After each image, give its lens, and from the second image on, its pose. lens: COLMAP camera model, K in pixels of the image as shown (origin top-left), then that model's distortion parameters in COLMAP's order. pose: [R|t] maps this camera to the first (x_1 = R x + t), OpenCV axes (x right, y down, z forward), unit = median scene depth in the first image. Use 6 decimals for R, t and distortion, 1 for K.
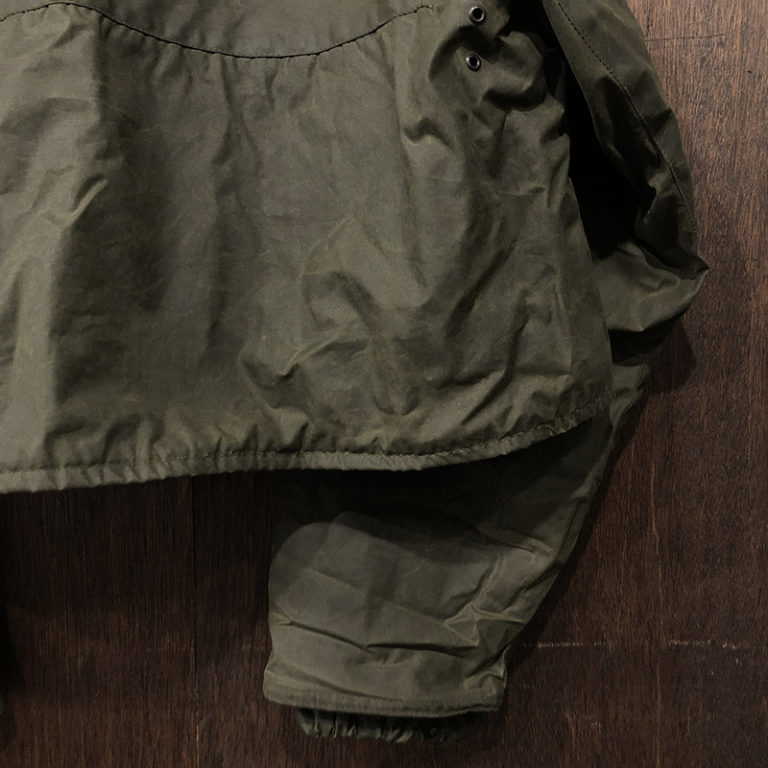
lens RADIAL K [[964.2, 0, 369.2], [0, 964.2, 387.1], [0, 0, 1]] dist [0.029909, -0.013591]
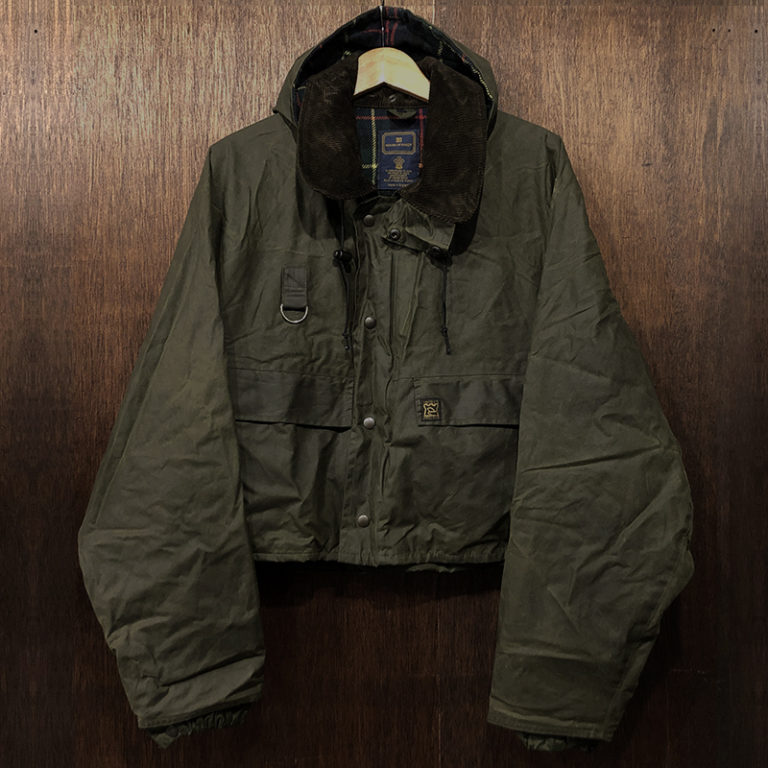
lens RADIAL K [[954.8, 0, 384.0], [0, 954.8, 384.0], [0, 0, 1]] dist [0.020505, -0.049715]
pose [[0.999339, -0.002476, 0.036281, -0.442836], [0.003959, 0.999158, -0.040843, -0.318509], [-0.036149, 0.040960, 0.998507, -1.251238]]
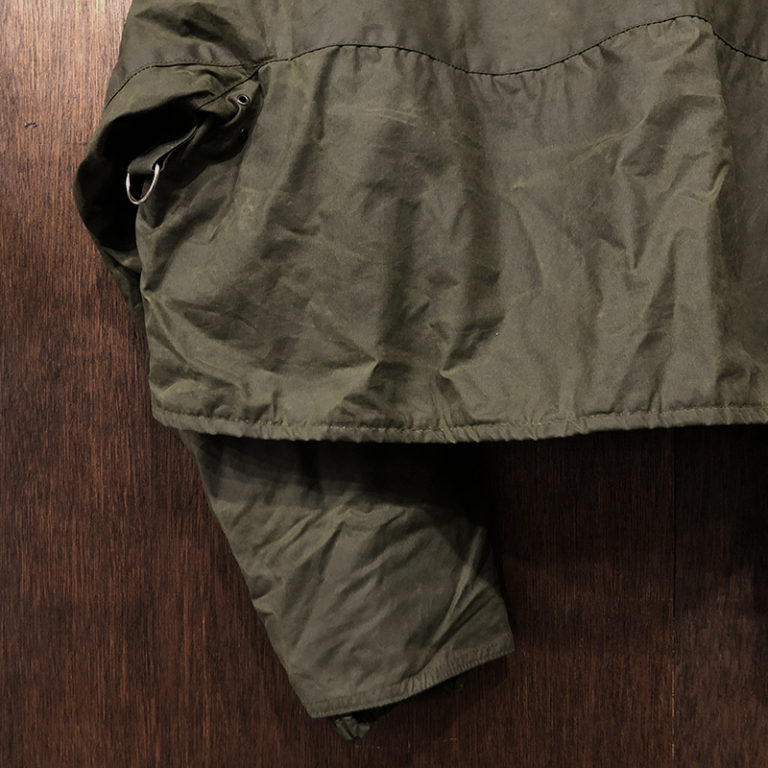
lens RADIAL K [[964.2, 0, 369.2], [0, 964.2, 387.1], [0, 0, 1]] dist [0.029909, -0.013591]
pose [[0.999509, 0.009355, -0.029906, -0.598226], [-0.010635, 0.999022, -0.042925, 0.096785], [0.029475, 0.043222, 0.998631, -0.147729]]
